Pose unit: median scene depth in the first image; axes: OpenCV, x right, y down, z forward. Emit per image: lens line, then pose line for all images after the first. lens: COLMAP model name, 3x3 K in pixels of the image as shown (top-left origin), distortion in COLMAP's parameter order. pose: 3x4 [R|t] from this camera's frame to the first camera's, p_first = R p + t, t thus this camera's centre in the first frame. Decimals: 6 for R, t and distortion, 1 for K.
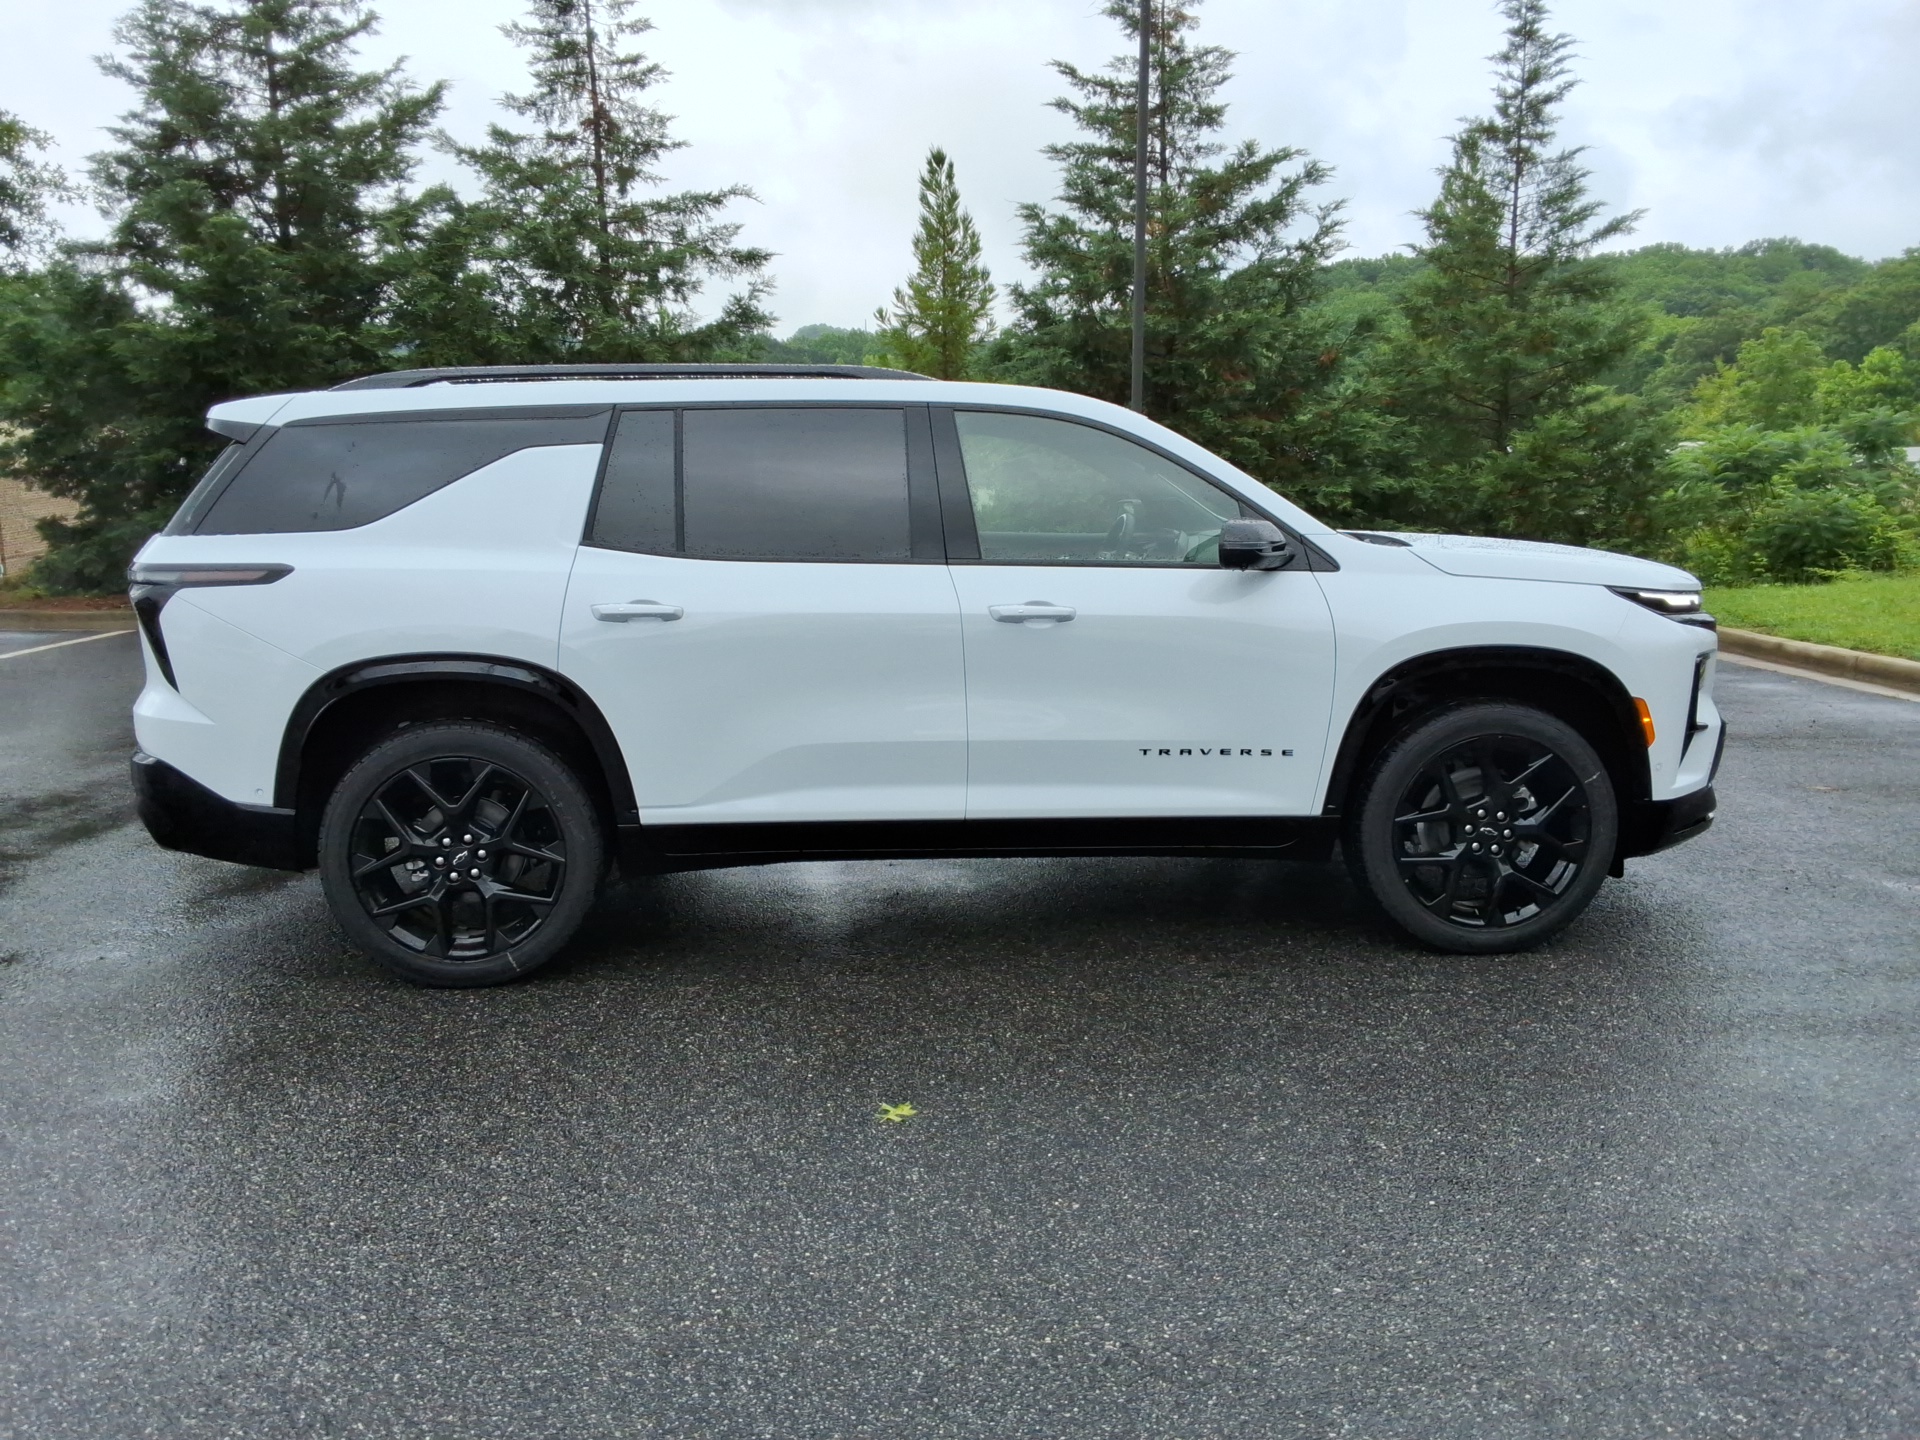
lens RADIAL K [[1547.8, 0, 951.3], [0, 1547.8, 730.2], [0, 0, 1]] dist [0.092951, -0.142420]
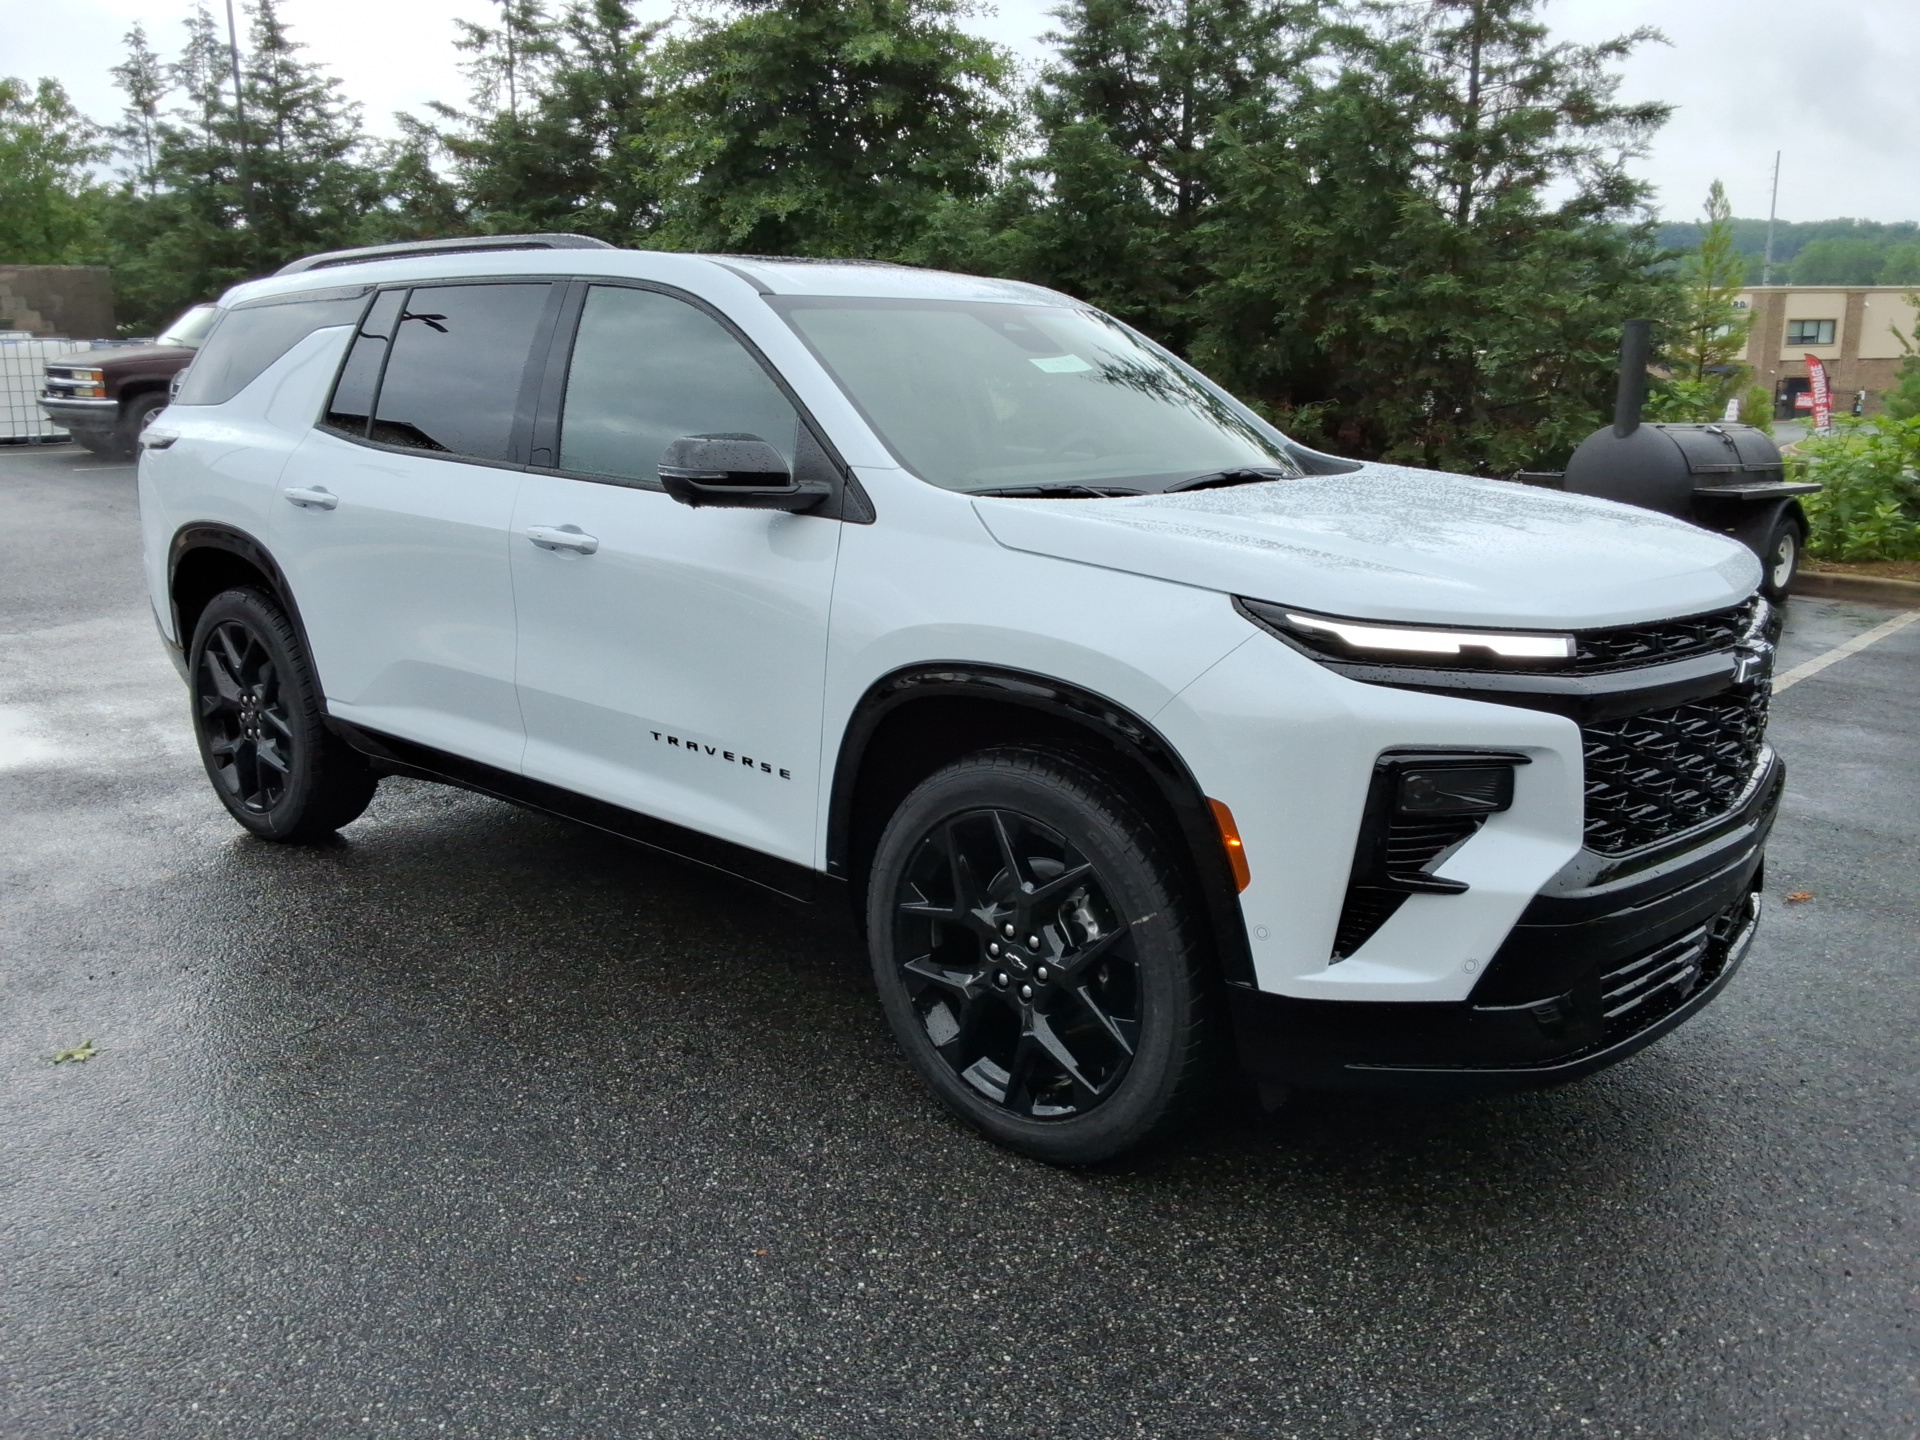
lens RADIAL K [[1547.8, 0, 973.9], [0, 1547.8, 729.0], [0, 0, 1]] dist [0.092951, -0.142420]
pose [[0.718402, 0.176246, -0.672931, 0.739639], [-0.138186, 0.984250, 0.110259, -0.094015], [0.681765, 0.013780, 0.731442, 0.532108]]
